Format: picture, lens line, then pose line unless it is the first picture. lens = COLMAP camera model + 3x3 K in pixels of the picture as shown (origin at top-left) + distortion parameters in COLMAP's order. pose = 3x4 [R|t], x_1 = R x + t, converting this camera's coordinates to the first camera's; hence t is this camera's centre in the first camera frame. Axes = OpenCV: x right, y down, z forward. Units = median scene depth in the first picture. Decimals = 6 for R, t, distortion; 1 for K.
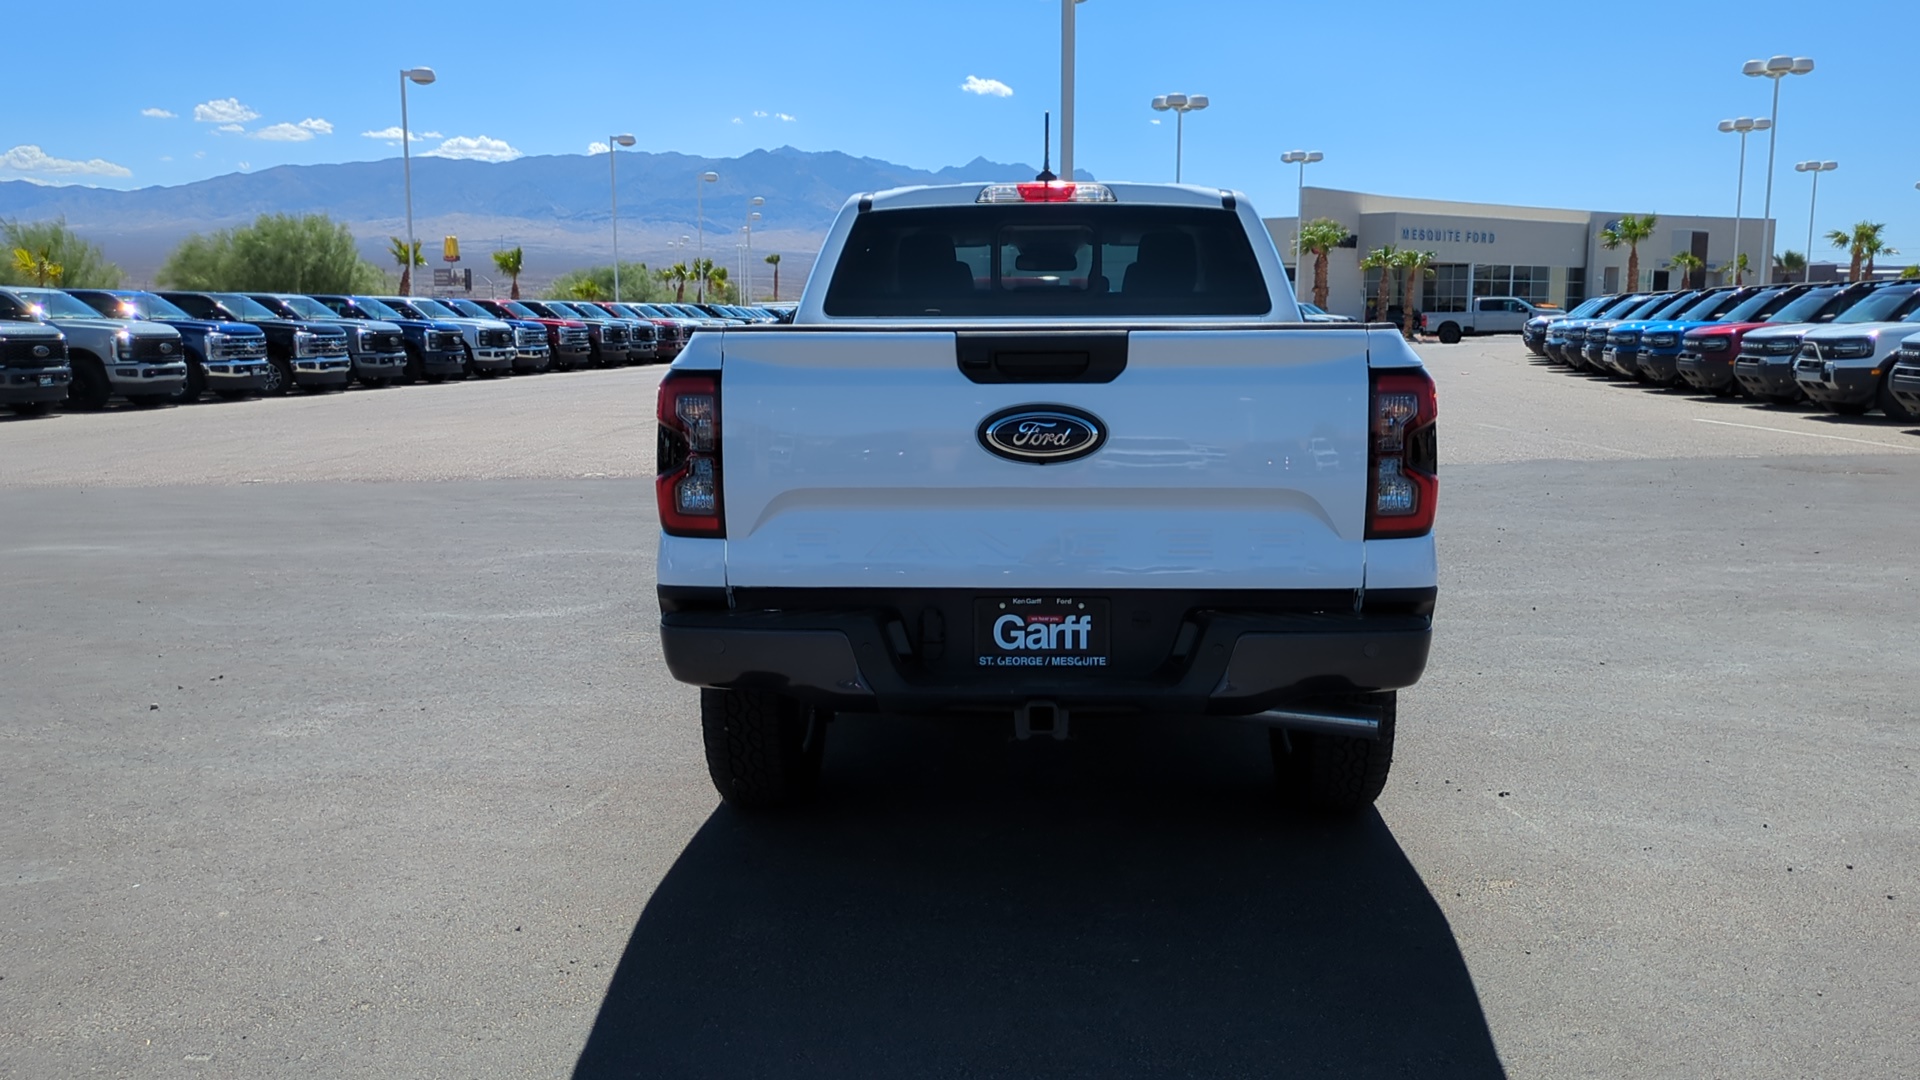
lens RADIAL K [[1652.2, 0, 974.0], [0, 1652.2, 531.6], [0, 0, 1]] dist [0.061324, -0.070665]
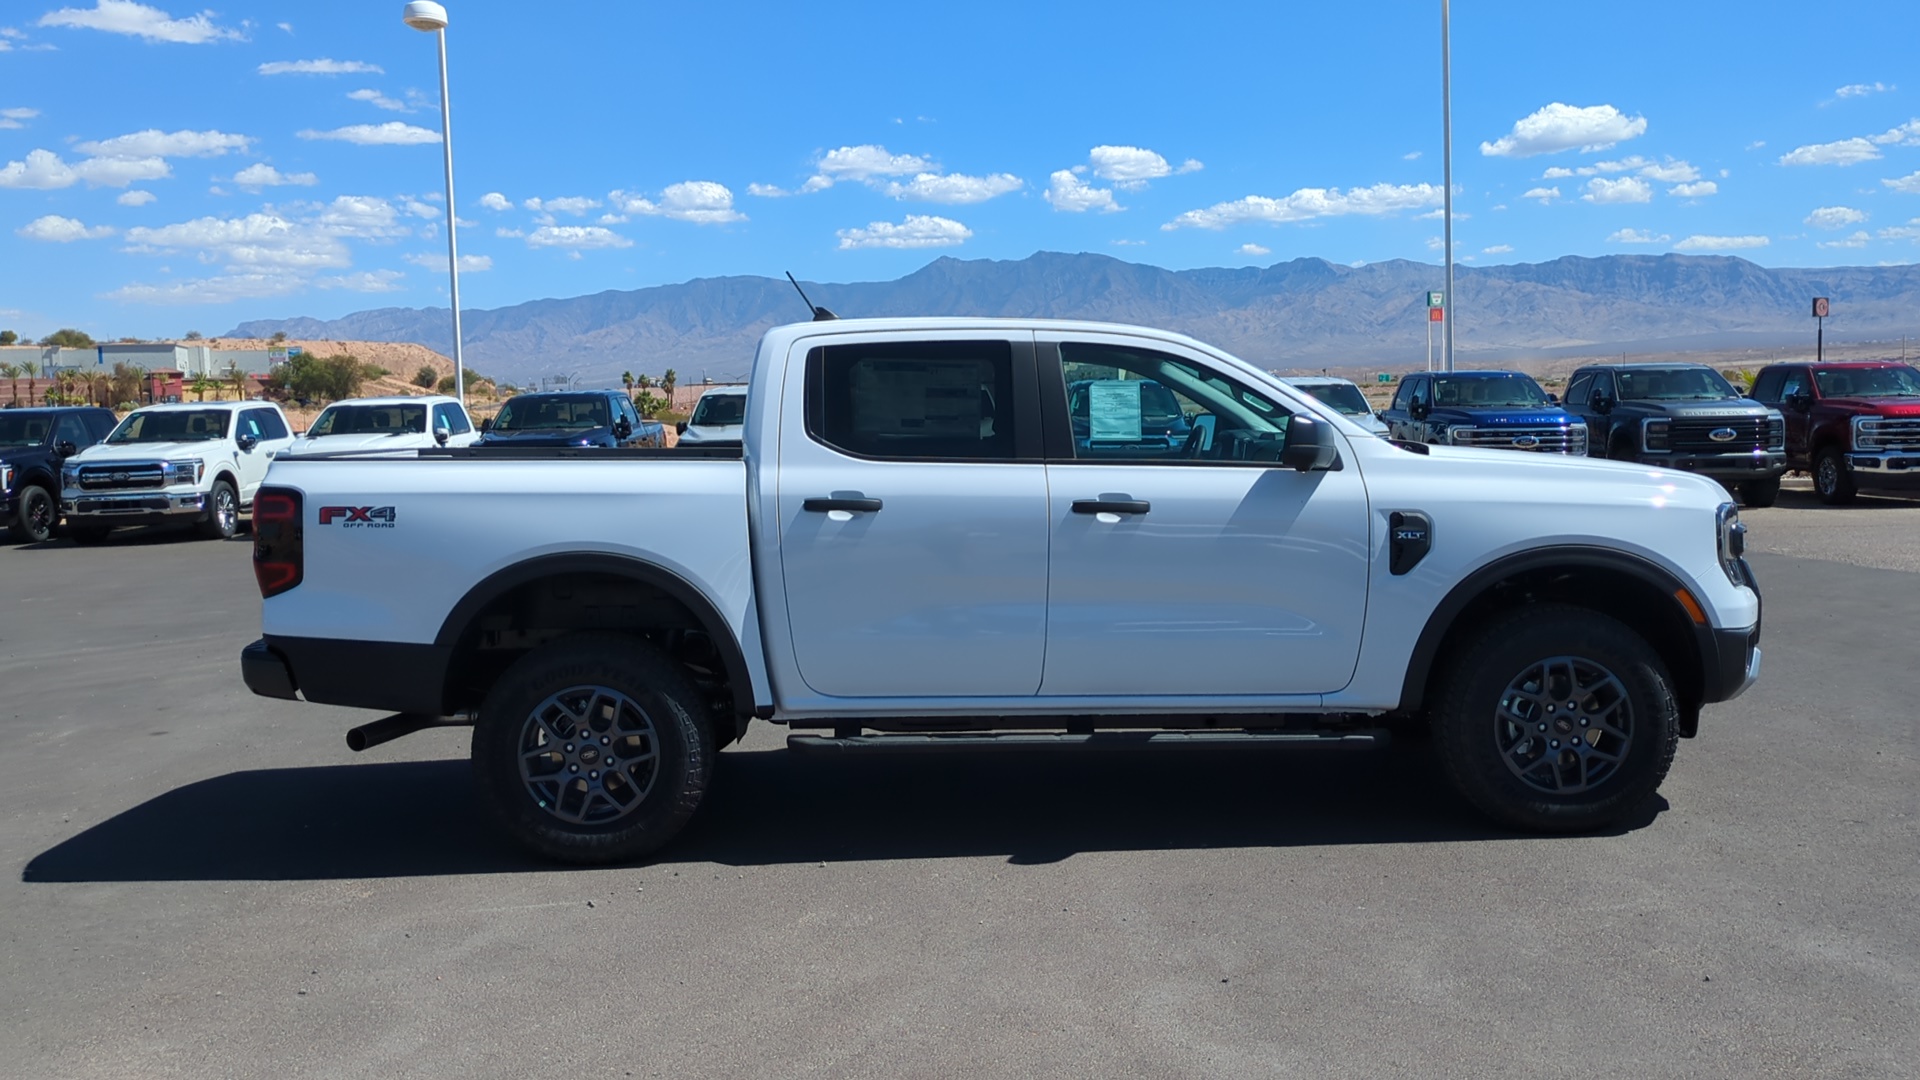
lens RADIAL K [[1652.2, 0, 962.8], [0, 1652.2, 539.4], [0, 0, 1]] dist [0.061324, -0.070665]
pose [[0.076235, 0.078571, -0.993989, 1.275554], [-0.108687, 0.991605, 0.070047, -0.158238], [0.991149, 0.102694, 0.084135, 1.052720]]
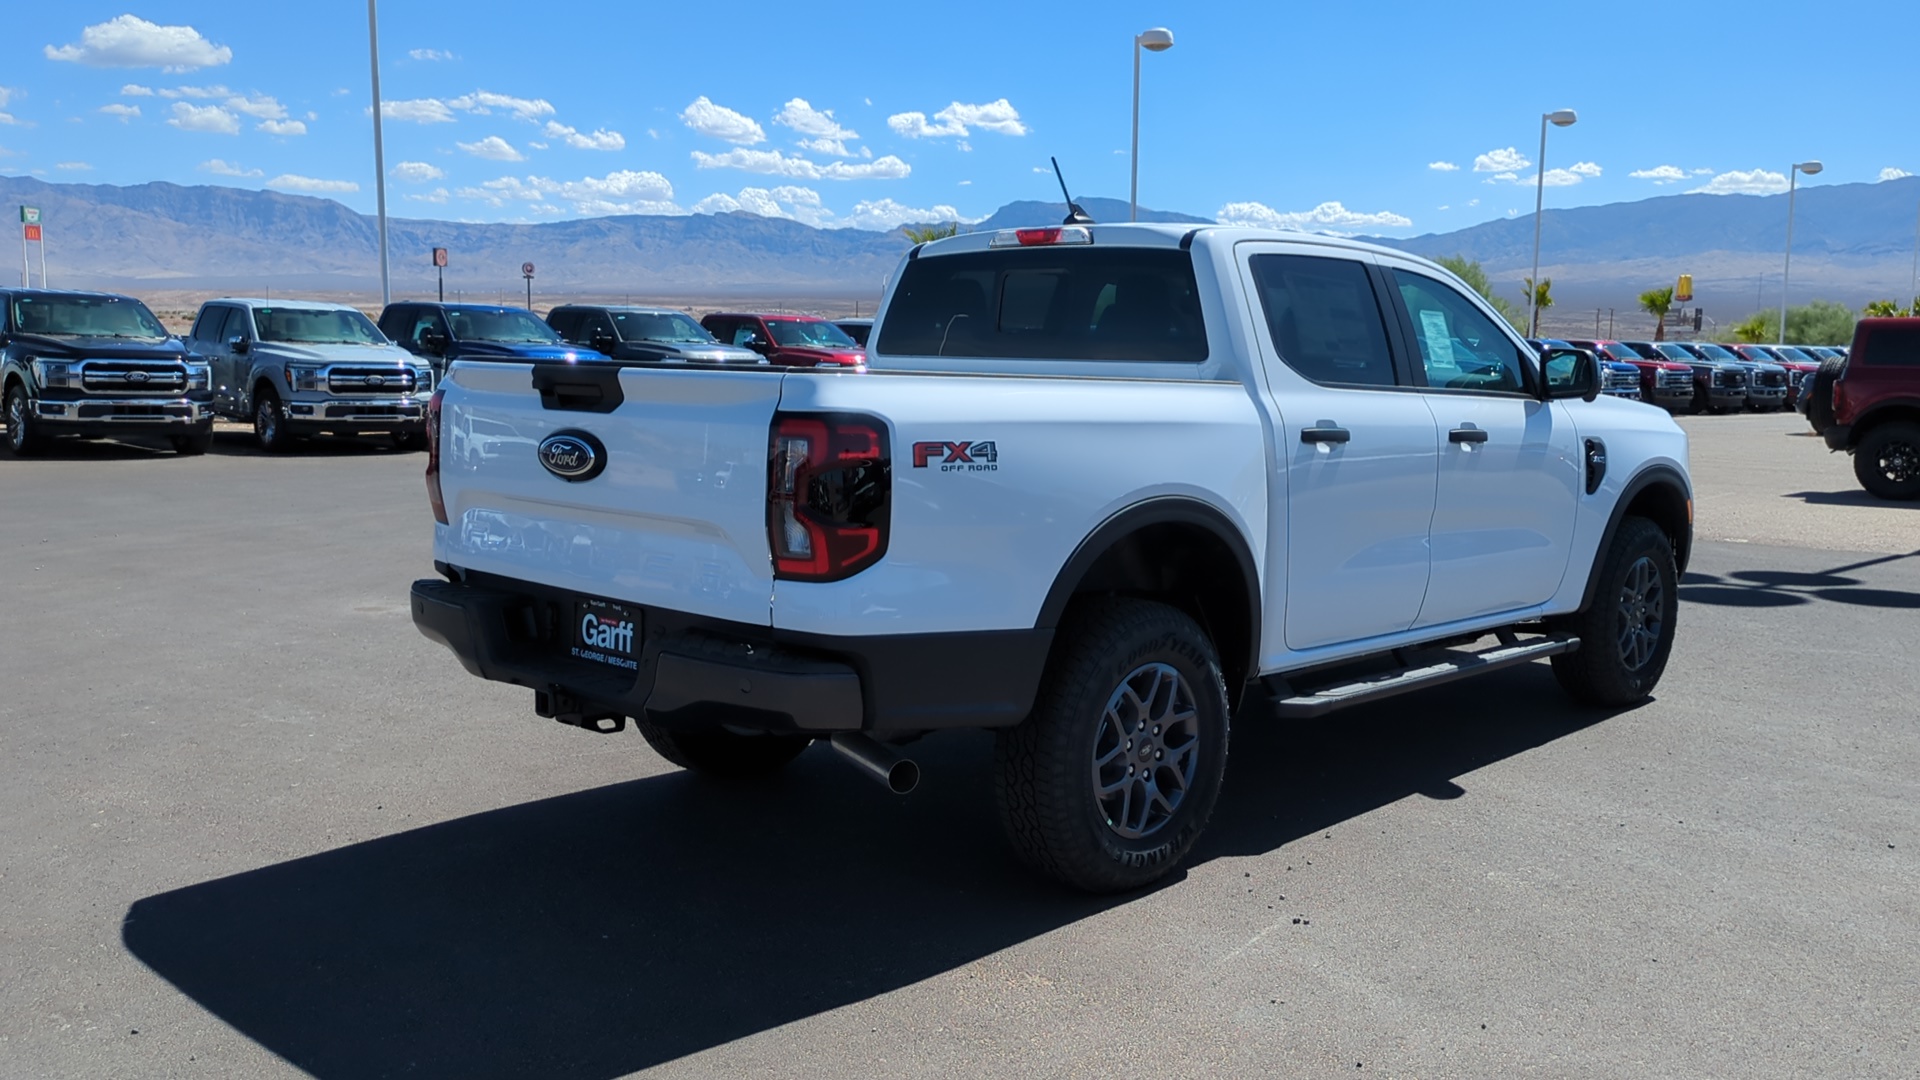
lens RADIAL K [[1652.2, 0, 985.5], [0, 1652.2, 535.6], [0, 0, 1]] dist [0.061324, -0.070665]
pose [[0.760858, 0.088994, -0.642787, 0.685397], [-0.102700, 0.994582, 0.016136, -0.035669], [0.640740, 0.053737, 0.765875, 0.212493]]
